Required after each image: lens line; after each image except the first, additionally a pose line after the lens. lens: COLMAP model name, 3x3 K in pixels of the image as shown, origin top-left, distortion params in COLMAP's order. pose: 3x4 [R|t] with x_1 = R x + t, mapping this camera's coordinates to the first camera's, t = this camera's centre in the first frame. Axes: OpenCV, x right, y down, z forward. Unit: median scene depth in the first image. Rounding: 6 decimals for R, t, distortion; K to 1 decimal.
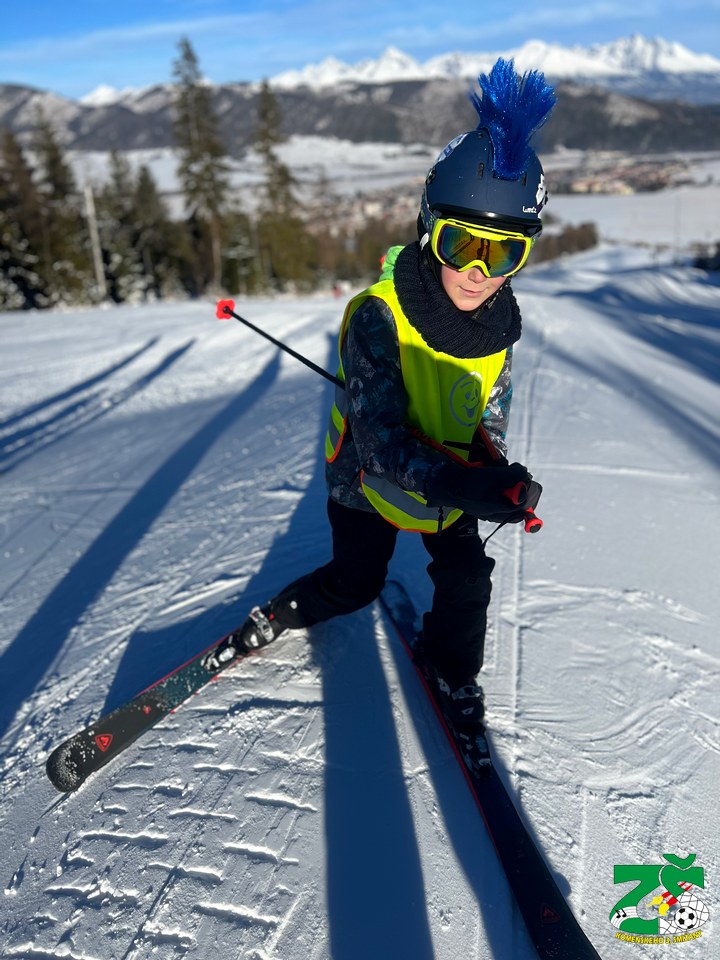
lens RADIAL K [[723.1, 0, 361.3], [0, 723.1, 480.5], [0, 0, 1]] dist [0.060347, -0.059283]
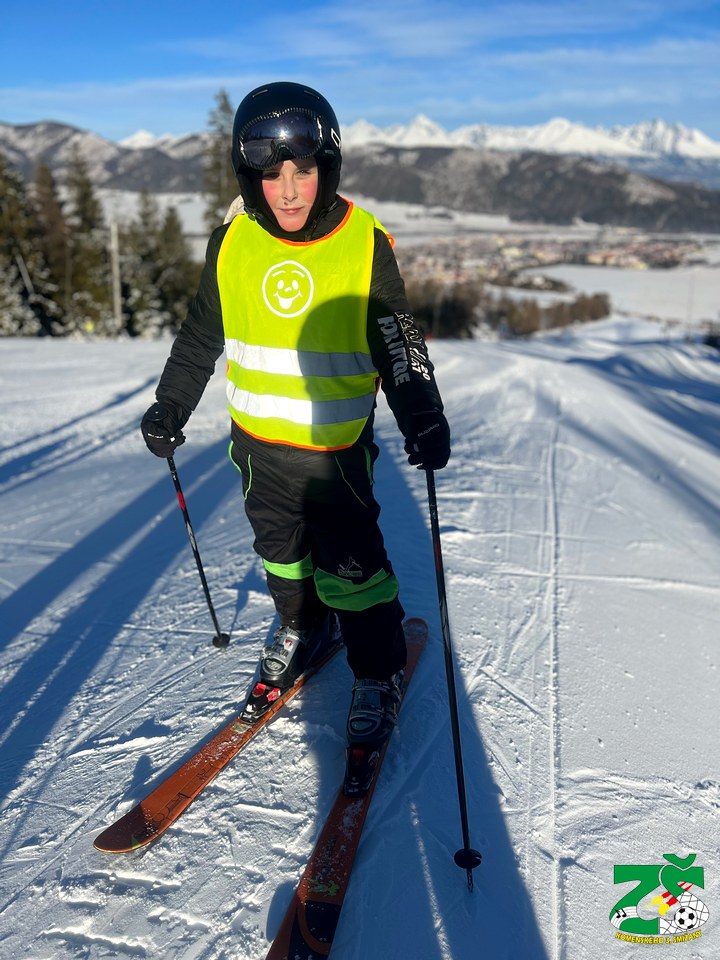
lens RADIAL K [[723.1, 0, 357.3], [0, 723.1, 476.4], [0, 0, 1]] dist [0.060347, -0.059283]
pose [[0.997027, 0.076437, -0.009699, 0.000257], [-0.076934, 0.994515, -0.070858, -0.002962], [0.004229, 0.071393, 0.997439, 0.009327]]
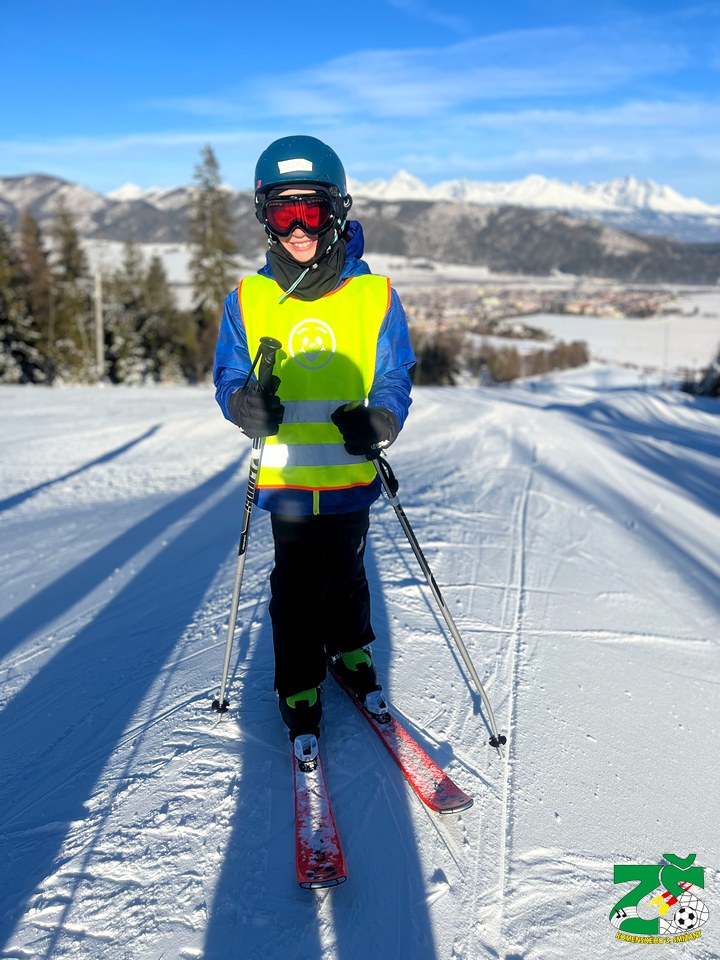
lens RADIAL K [[723.1, 0, 358.5], [0, 723.1, 479.0], [0, 0, 1]] dist [0.060347, -0.059283]
pose [[0.997317, 0.072633, 0.009122, 0.001829], [-0.070822, 0.988877, -0.130792, -0.003581], [-0.018520, 0.129795, 0.991368, 0.010547]]
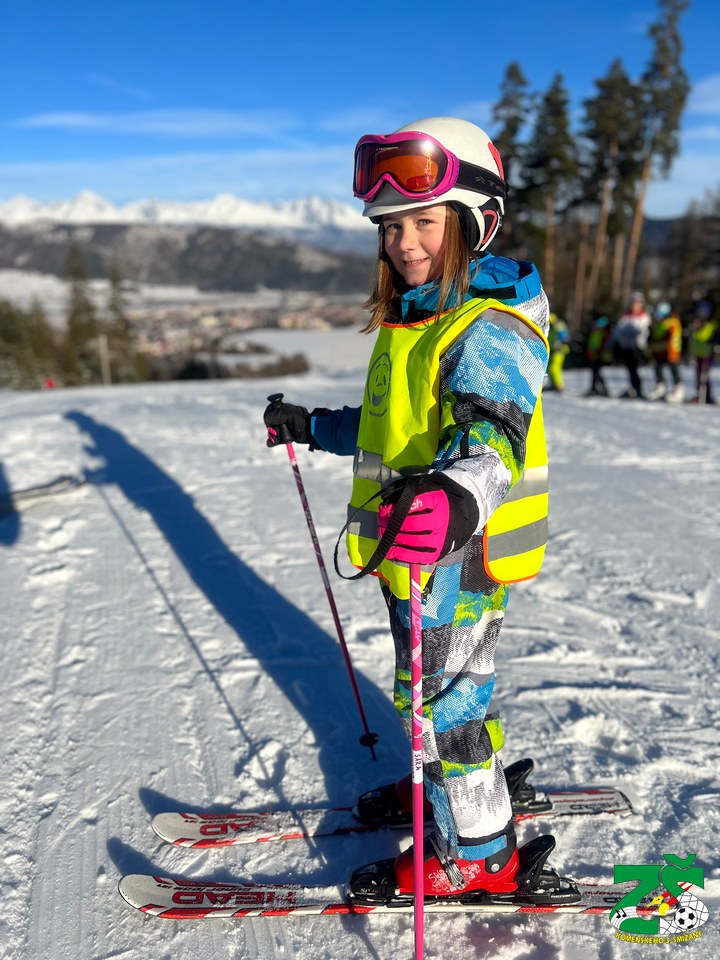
lens RADIAL K [[723.1, 0, 359.2], [0, 723.1, 489.0], [0, 0, 1]] dist [0.060347, -0.059283]
pose [[0.930759, -0.079299, 0.356931, -0.175591], [0.133719, 0.982398, -0.130437, 0.140998], [-0.340305, 0.169133, 0.924979, -0.367117]]
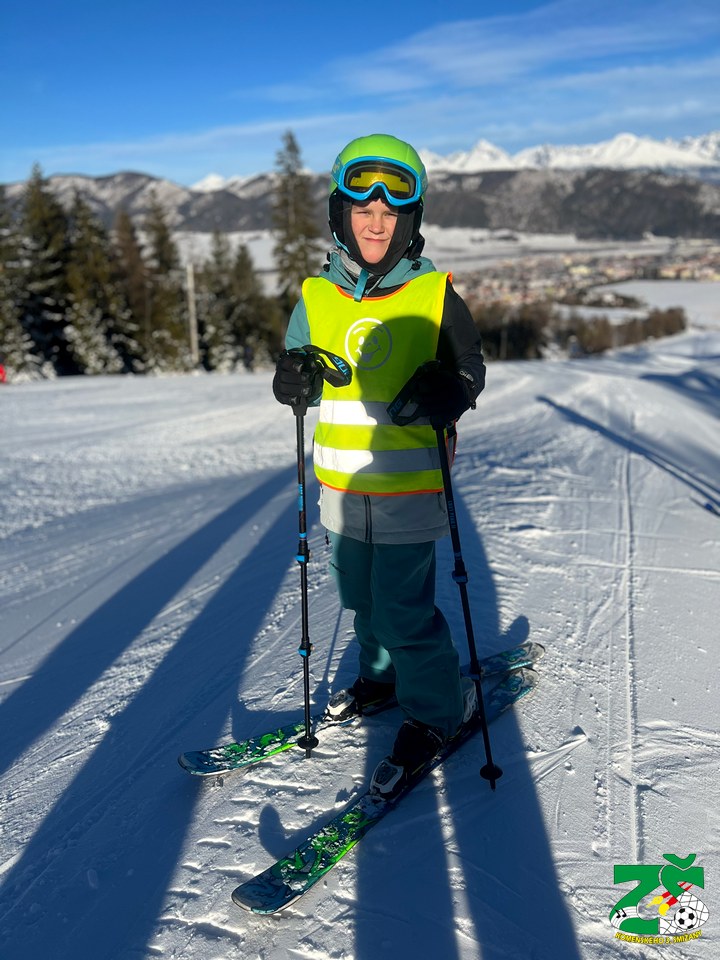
lens RADIAL K [[723.1, 0, 358.8], [0, 723.1, 477.2], [0, 0, 1]] dist [0.060347, -0.059283]
pose [[0.993055, 0.050949, -0.106046, -0.000504], [-0.061498, 0.993214, -0.098714, -0.001104], [0.100297, 0.104550, 0.989449, 0.004724]]
